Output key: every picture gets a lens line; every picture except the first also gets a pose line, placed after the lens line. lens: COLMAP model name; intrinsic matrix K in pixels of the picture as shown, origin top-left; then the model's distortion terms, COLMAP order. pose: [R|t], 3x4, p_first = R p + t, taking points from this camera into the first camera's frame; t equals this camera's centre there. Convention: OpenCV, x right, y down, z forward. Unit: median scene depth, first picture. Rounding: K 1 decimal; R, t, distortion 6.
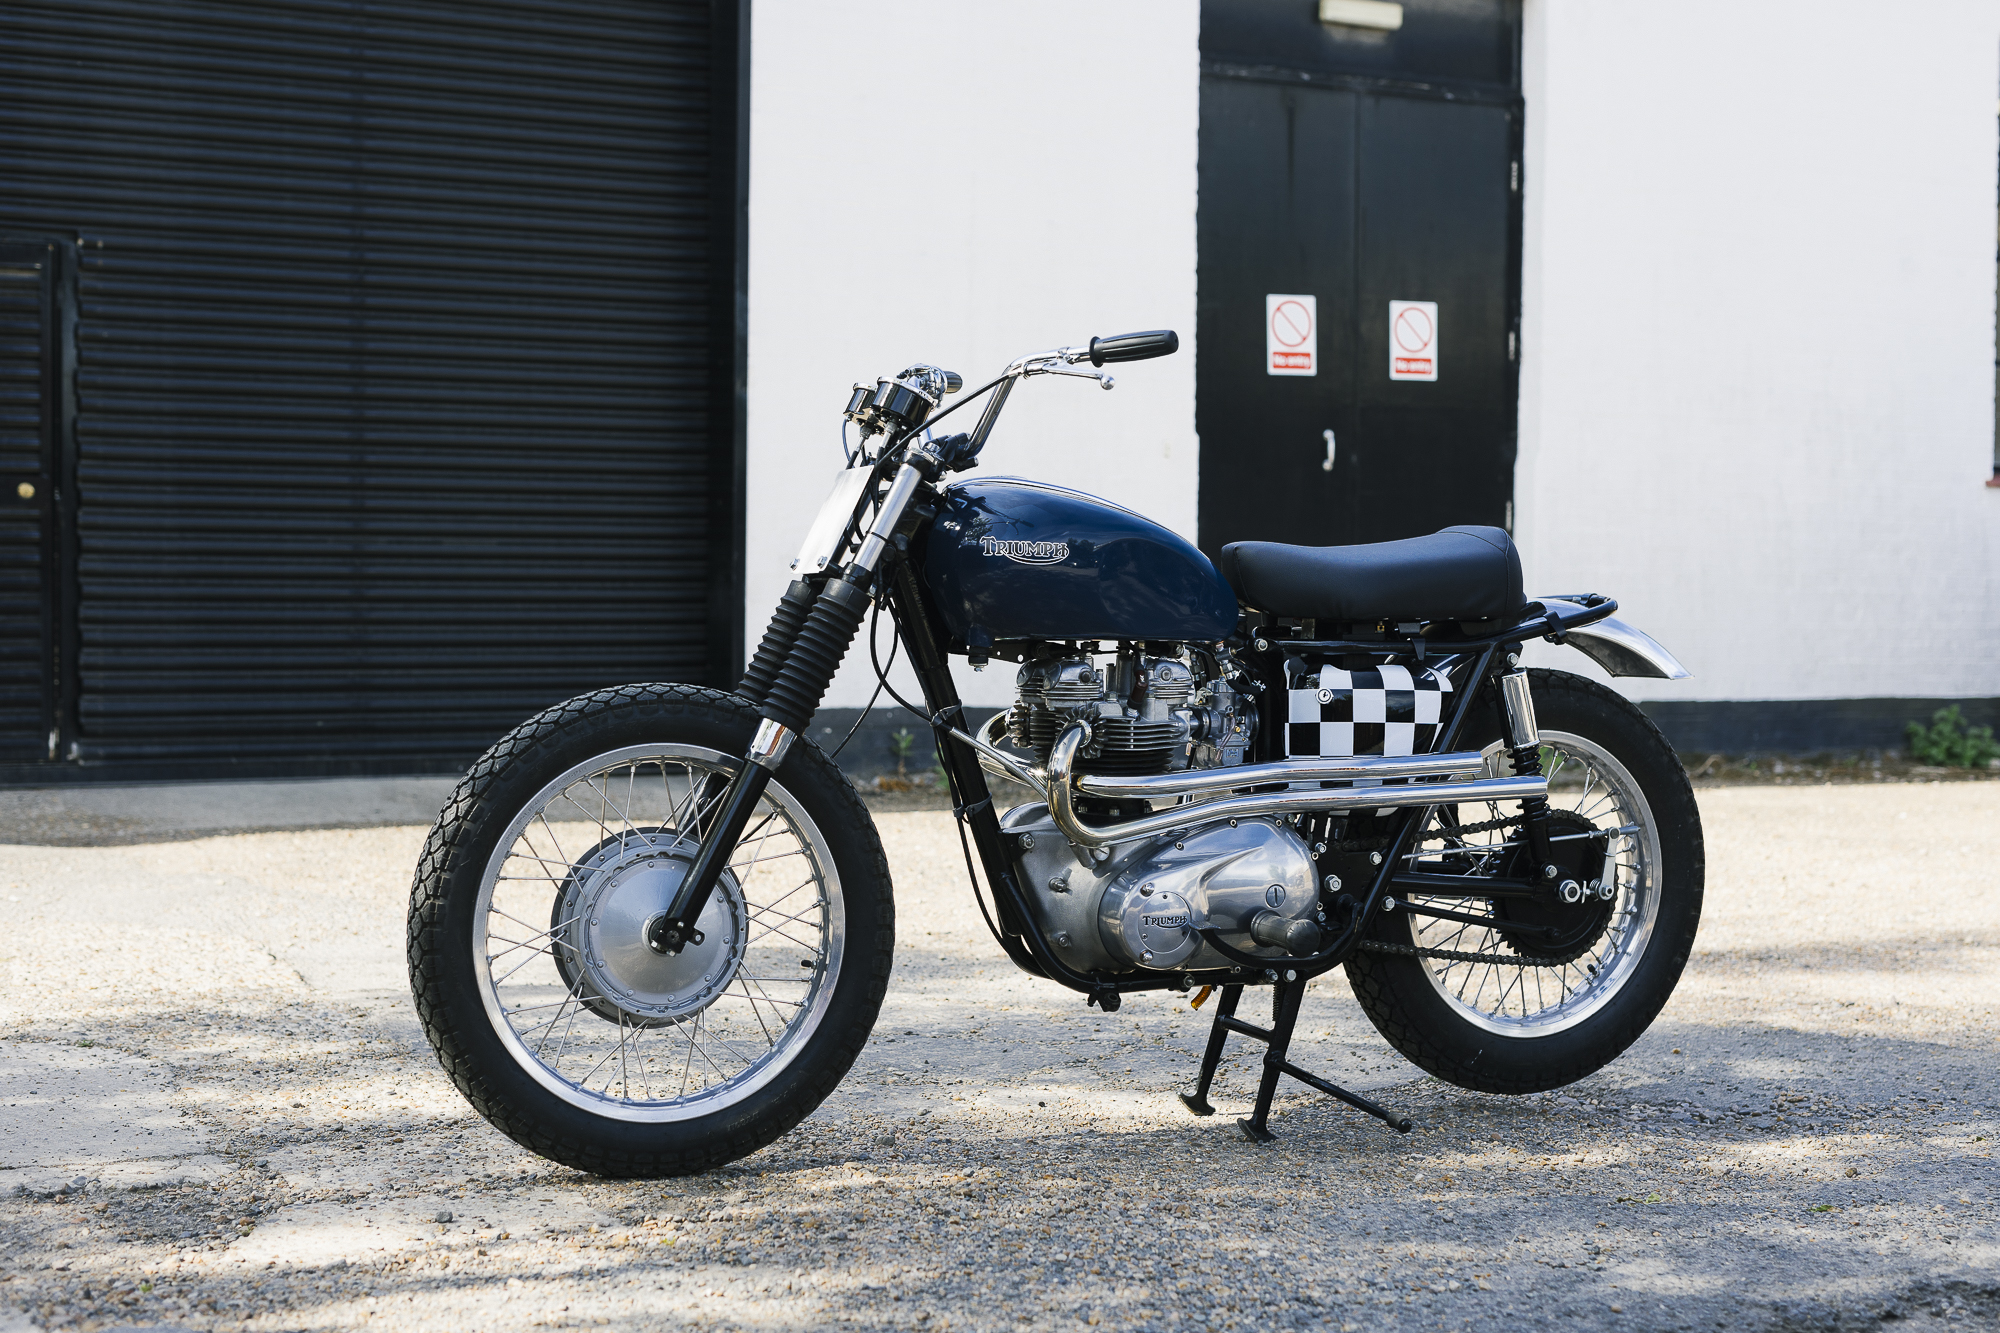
lens RADIAL K [[2764.8, 0, 990.9], [0, 2764.8, 667.3], [0, 0, 1]] dist [-0.000318, 0.000000]
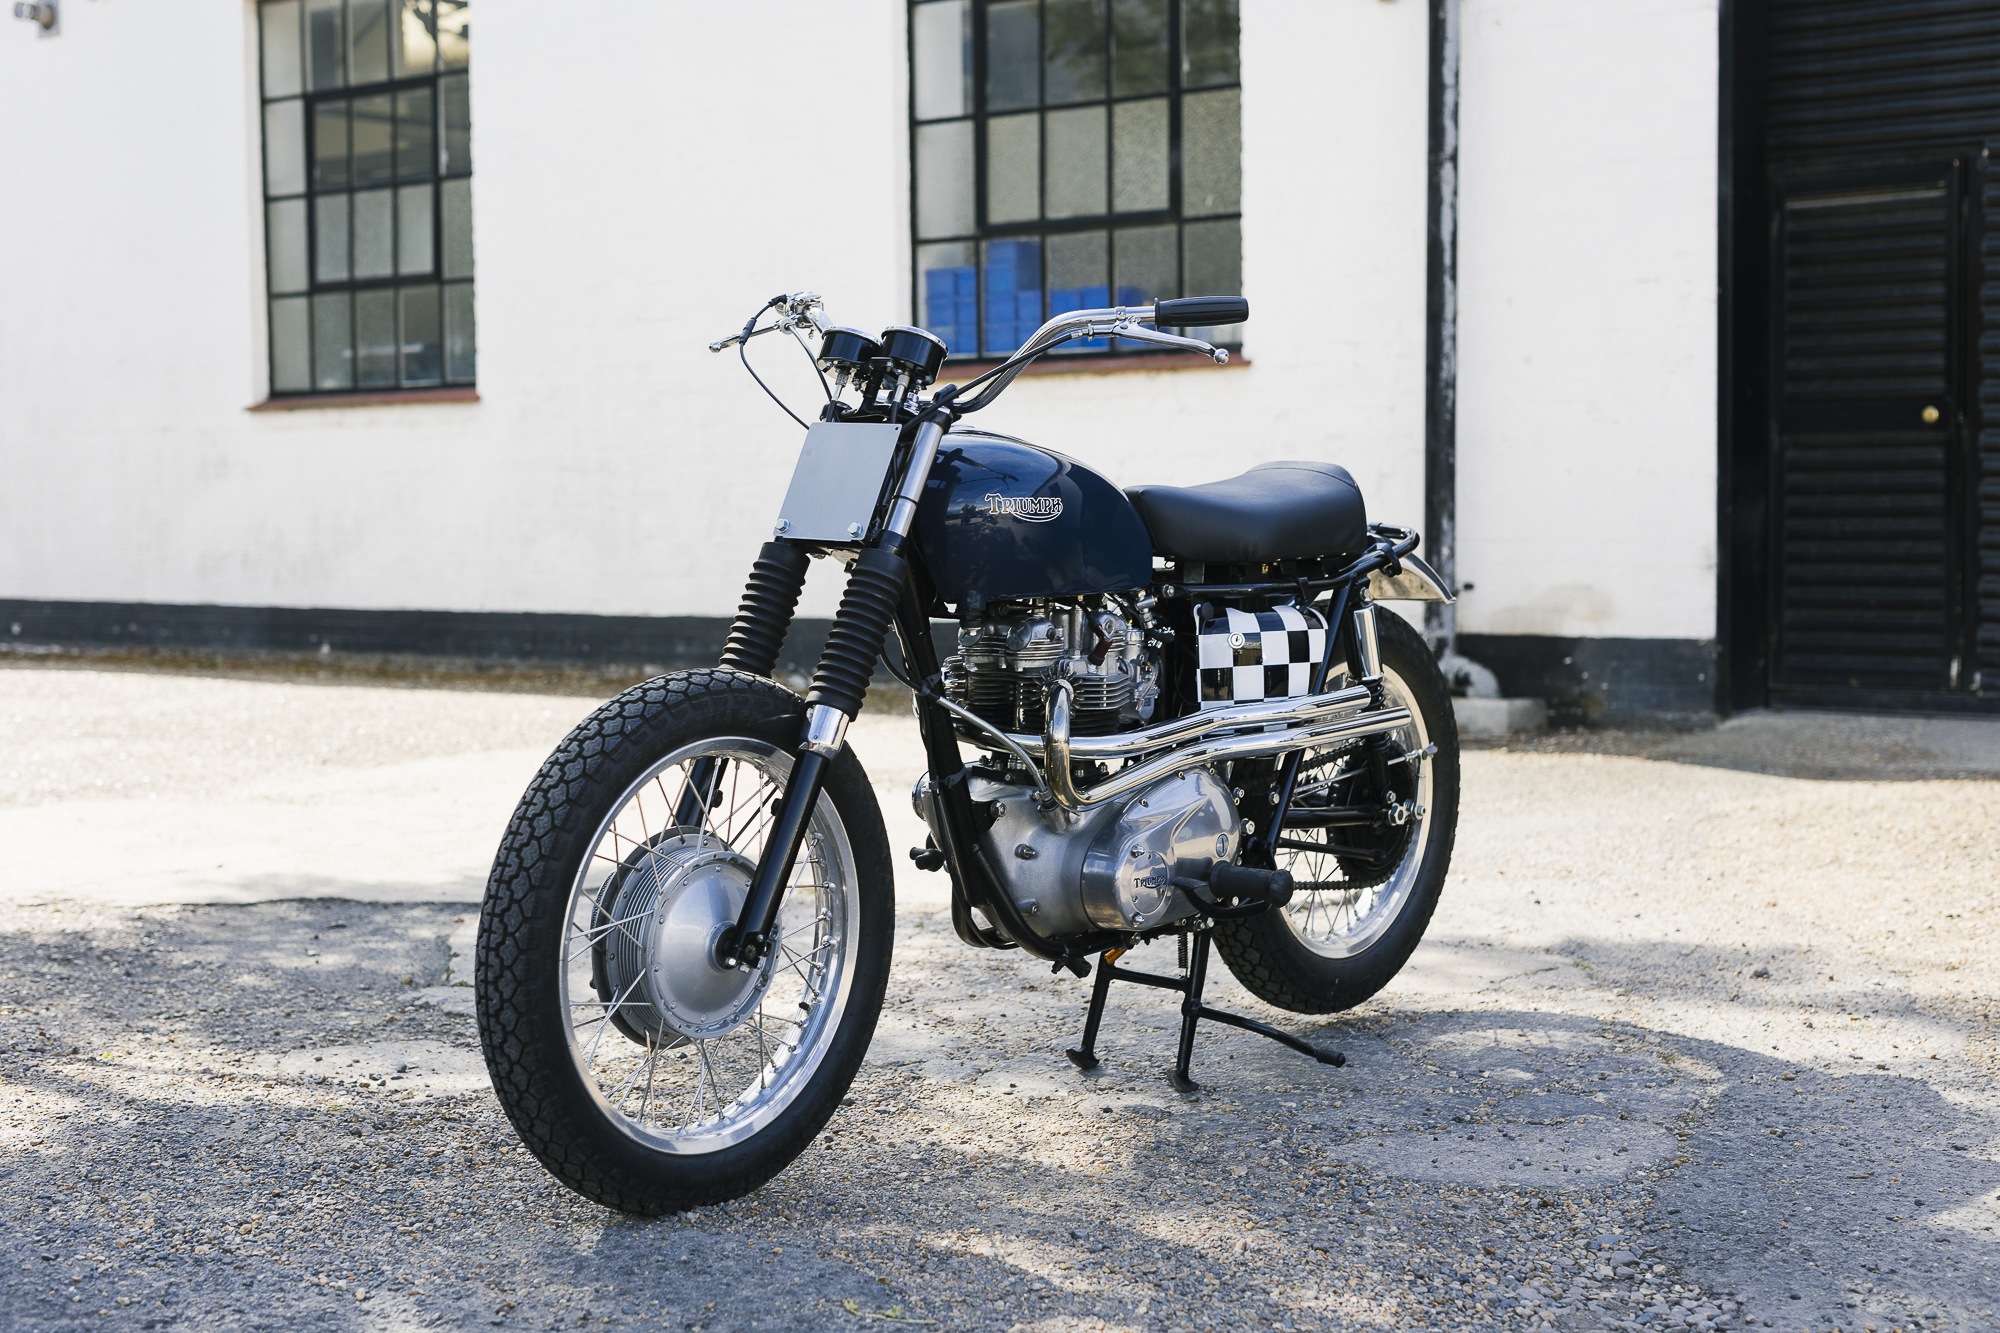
lens RADIAL K [[2764.8, 0, 1001.6], [0, 2764.8, 659.9], [0, 0, 1]] dist [-0.000318, 0.000000]
pose [[0.433569, 0.042802, -0.900103, 0.394842], [-0.007768, 0.999012, 0.043764, -0.016903], [0.901087, -0.011982, 0.433473, 0.272979]]
